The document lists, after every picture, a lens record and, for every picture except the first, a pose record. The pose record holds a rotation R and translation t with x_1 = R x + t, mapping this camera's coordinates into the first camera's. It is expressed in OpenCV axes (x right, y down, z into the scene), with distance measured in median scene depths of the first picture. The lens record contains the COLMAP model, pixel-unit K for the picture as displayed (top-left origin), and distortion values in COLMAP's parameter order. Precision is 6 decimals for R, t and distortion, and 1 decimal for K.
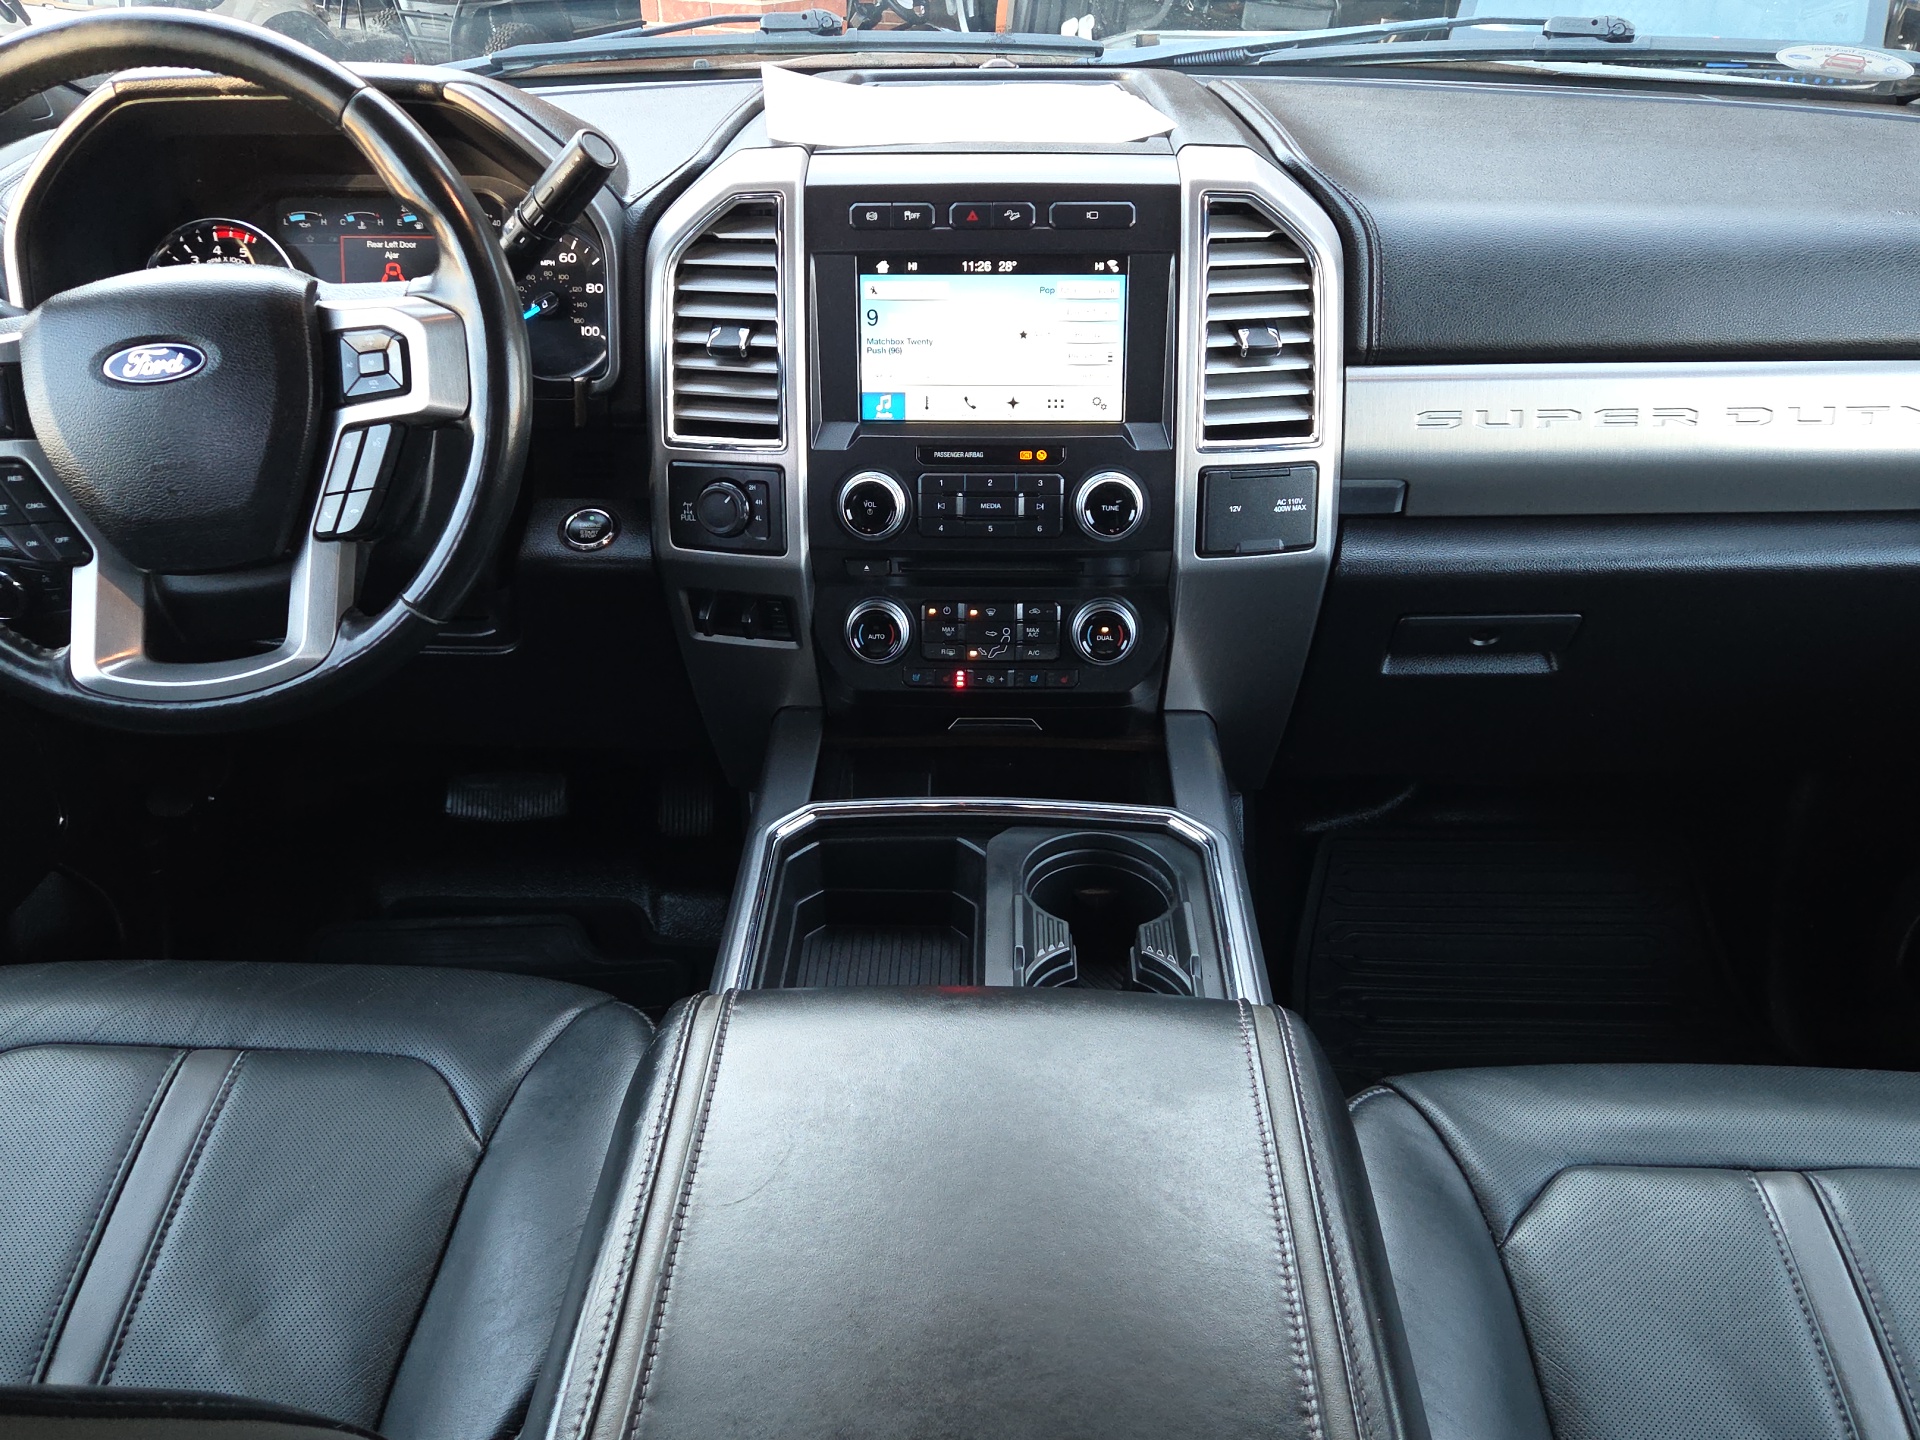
lens RADIAL K [[1600.3, 0, 961.3], [0, 1600.3, 697.9], [0, 0, 1]] dist [0.040365, -0.002339]
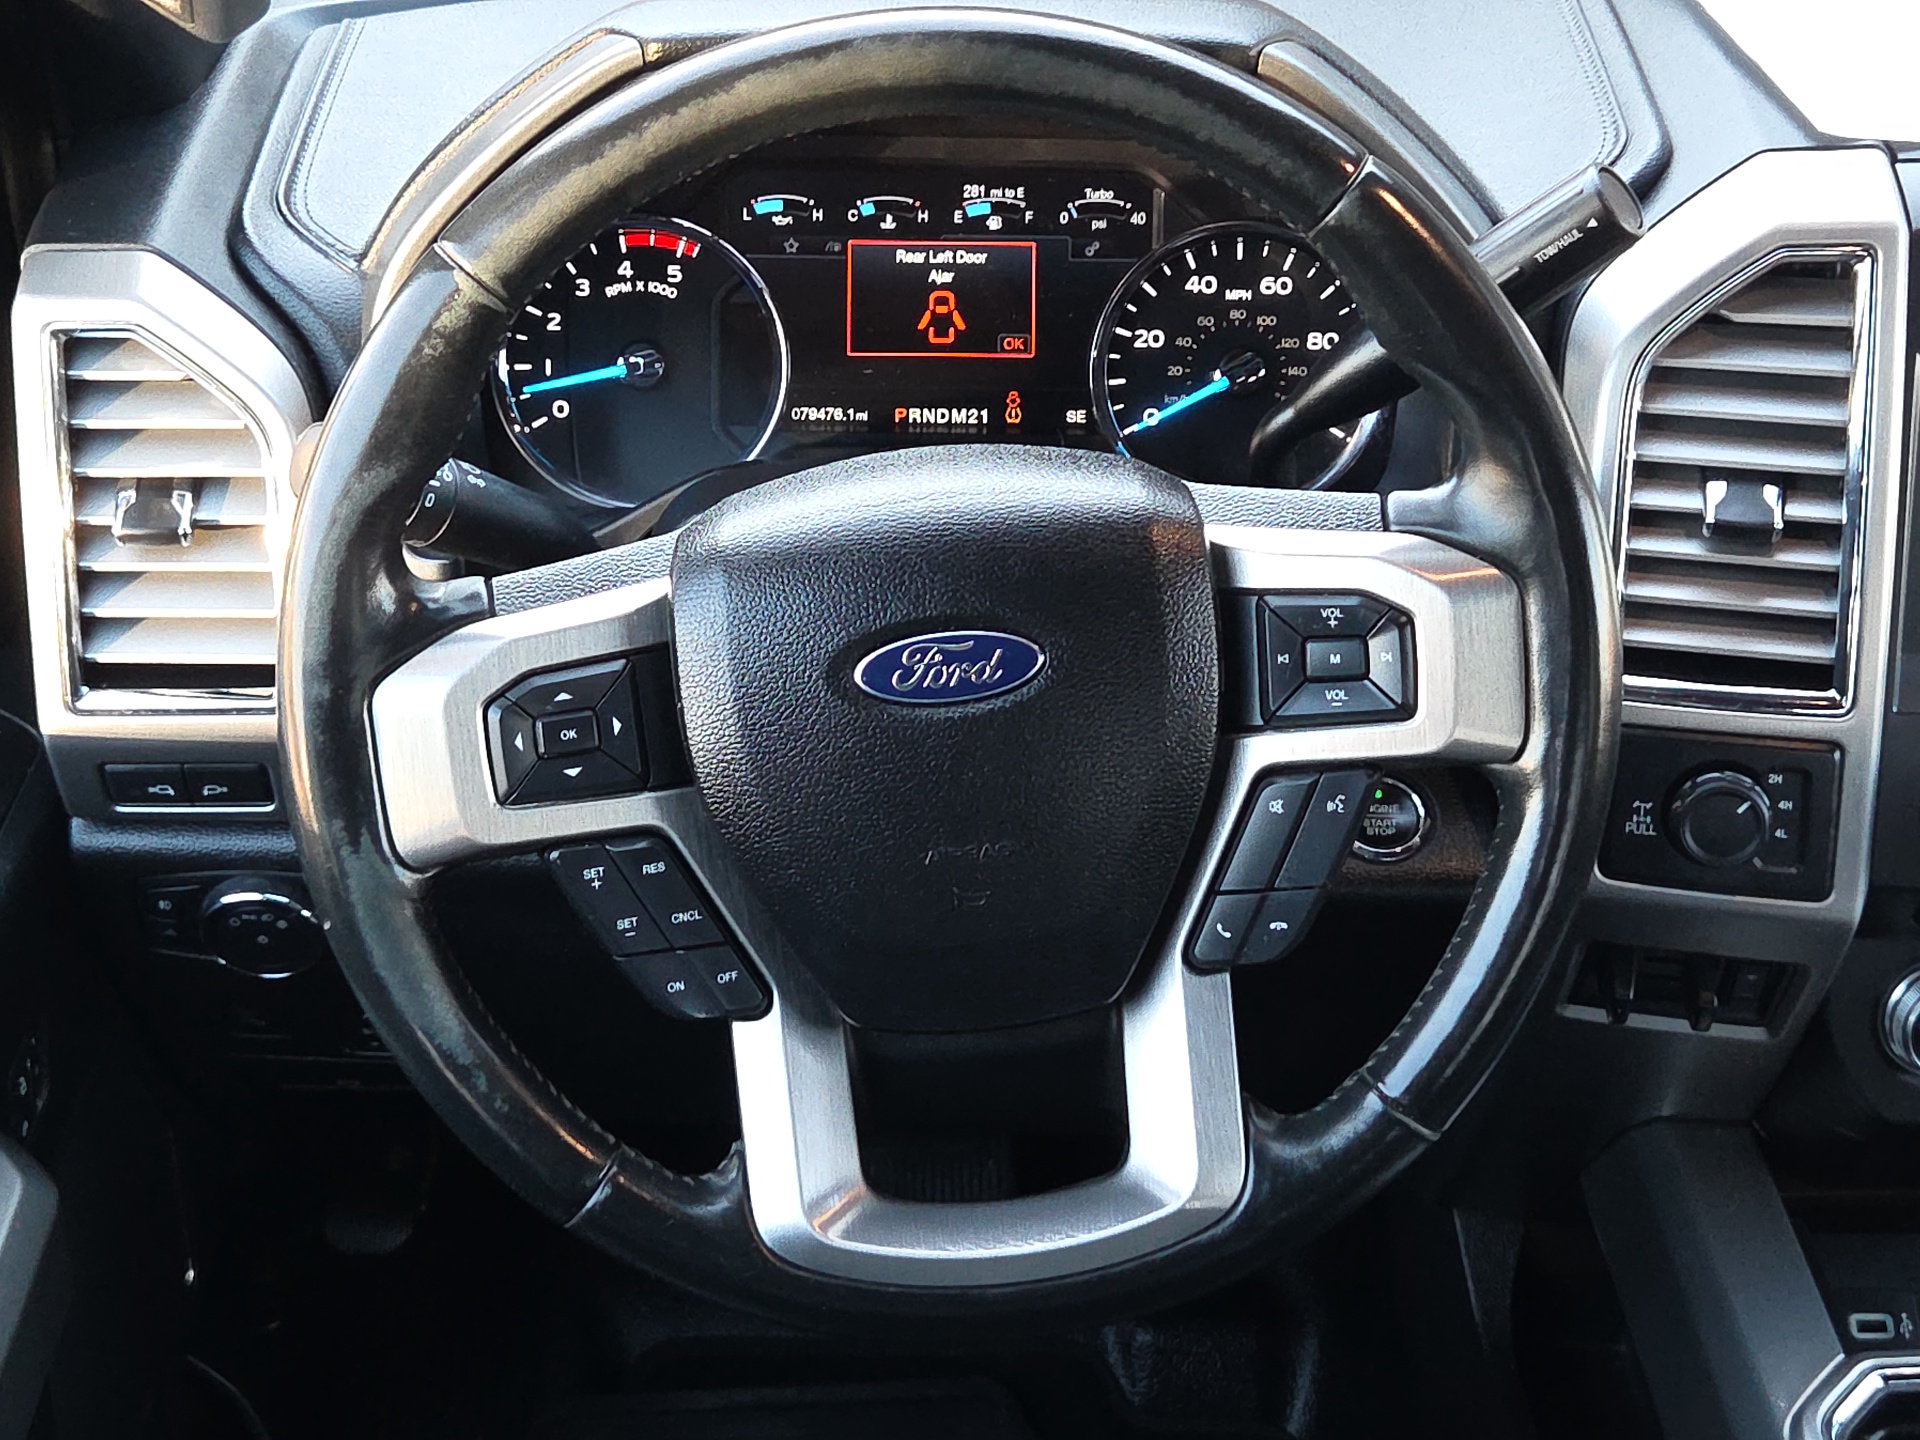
lens RADIAL K [[2851.6, 0, 958.9], [0, 2851.6, 668.1], [0, 0, 1]] dist [0.151007, -0.057263]
pose [[0.998982, 0.001209, 0.045096, -0.495271], [-0.002216, 0.999749, 0.022274, -0.209548], [-0.045058, -0.022351, 0.998734, 0.055192]]
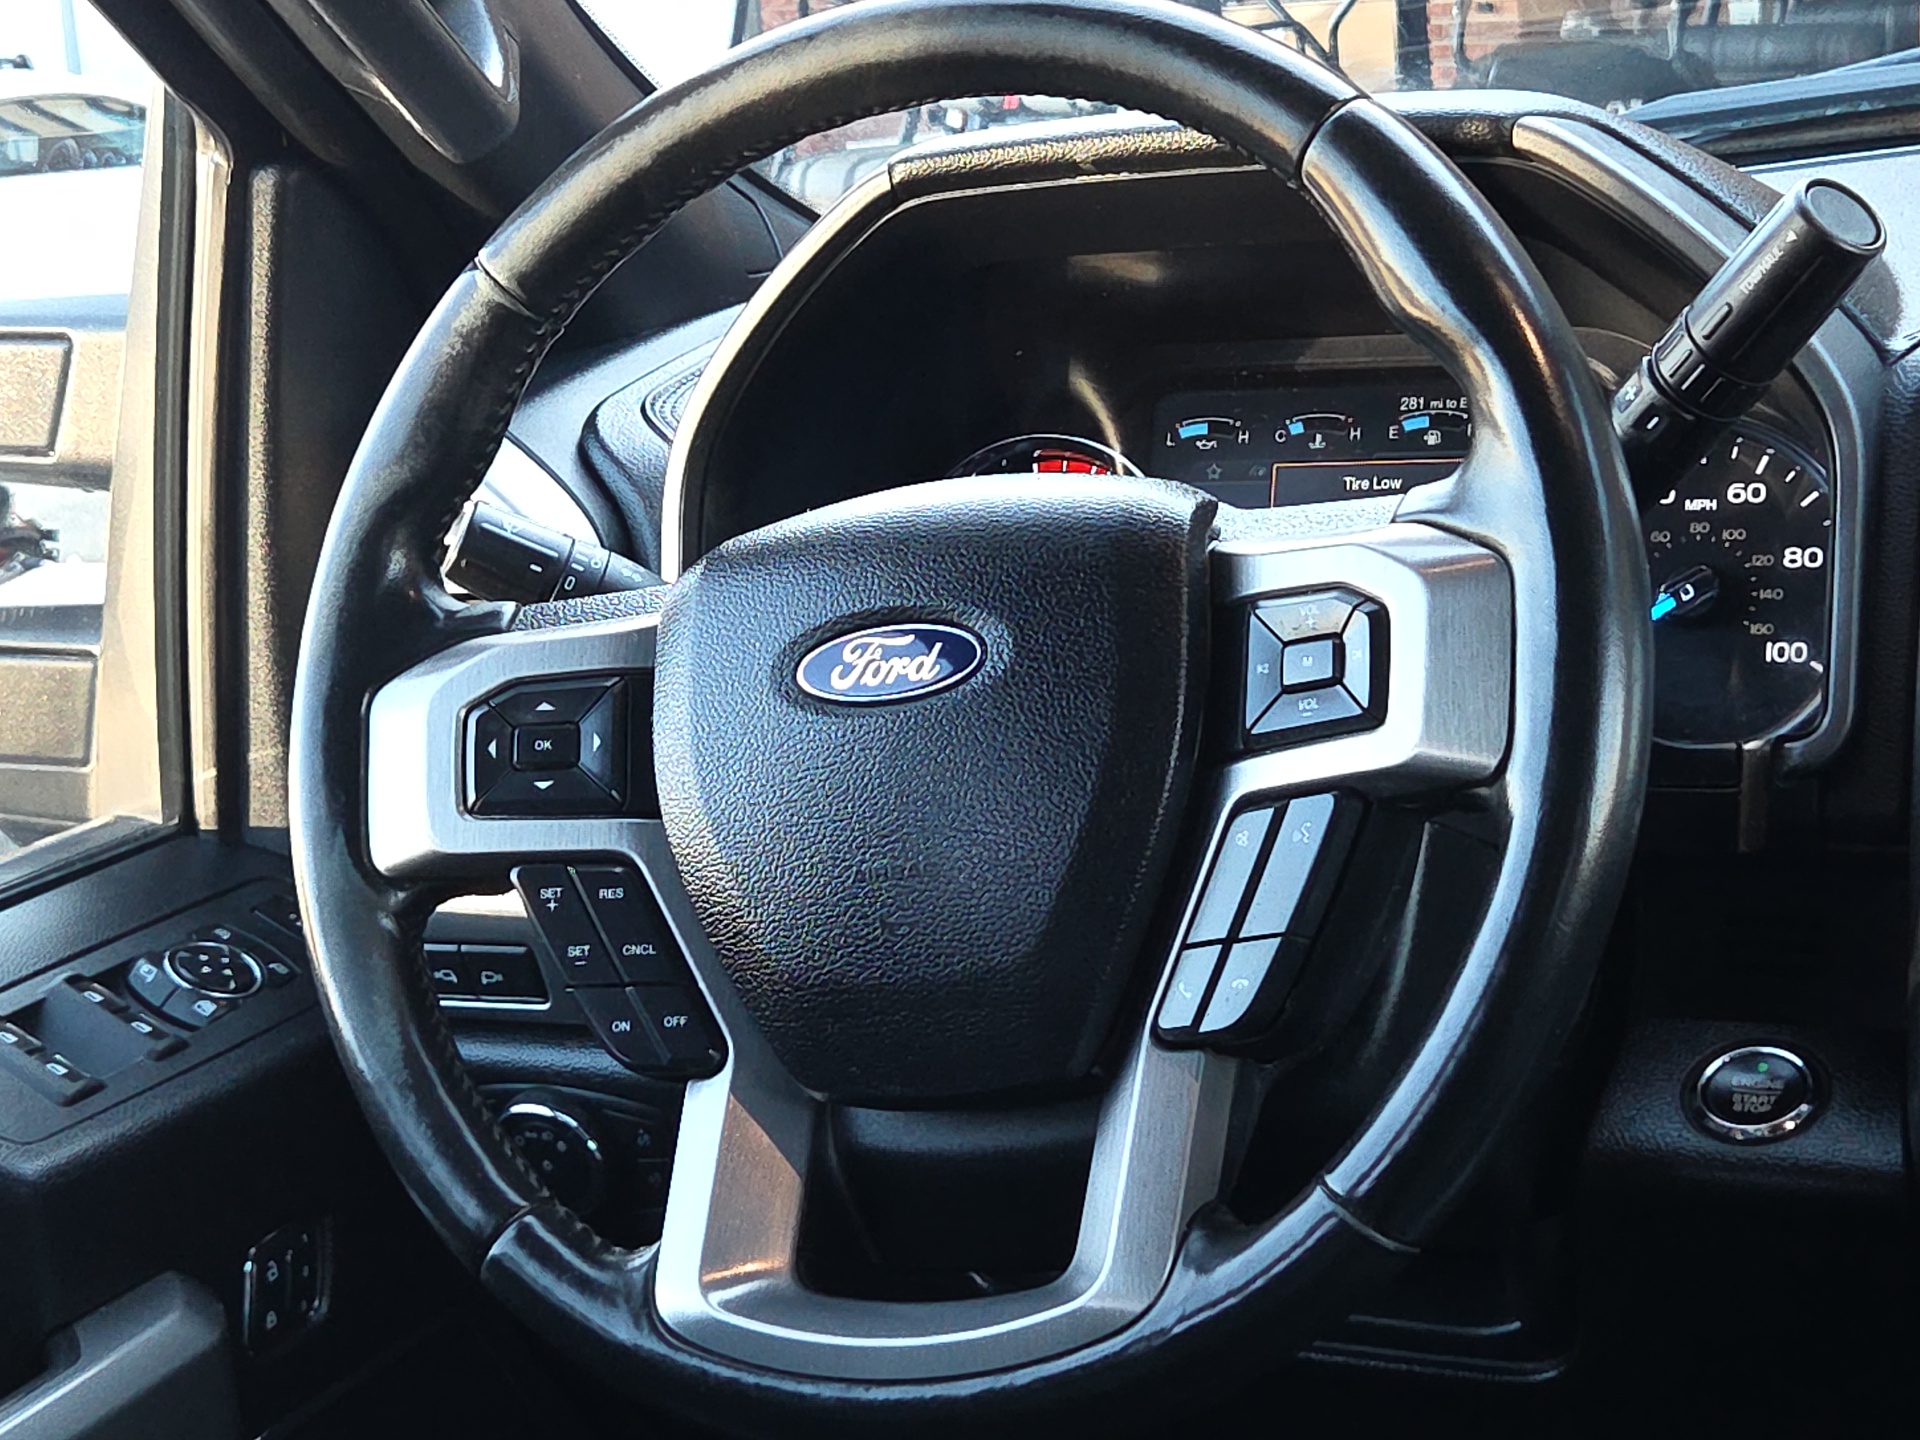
lens RADIAL K [[3561.2, 0, 960.0], [0, 3561.2, 720.0], [0, 0, 1]] dist [0.131272, -0.301403]
pose [[0.904169, 0.008966, -0.427080, -0.022740], [-0.114770, 0.968119, -0.222653, 0.040563], [0.411468, 0.250332, 0.876372, 0.074994]]
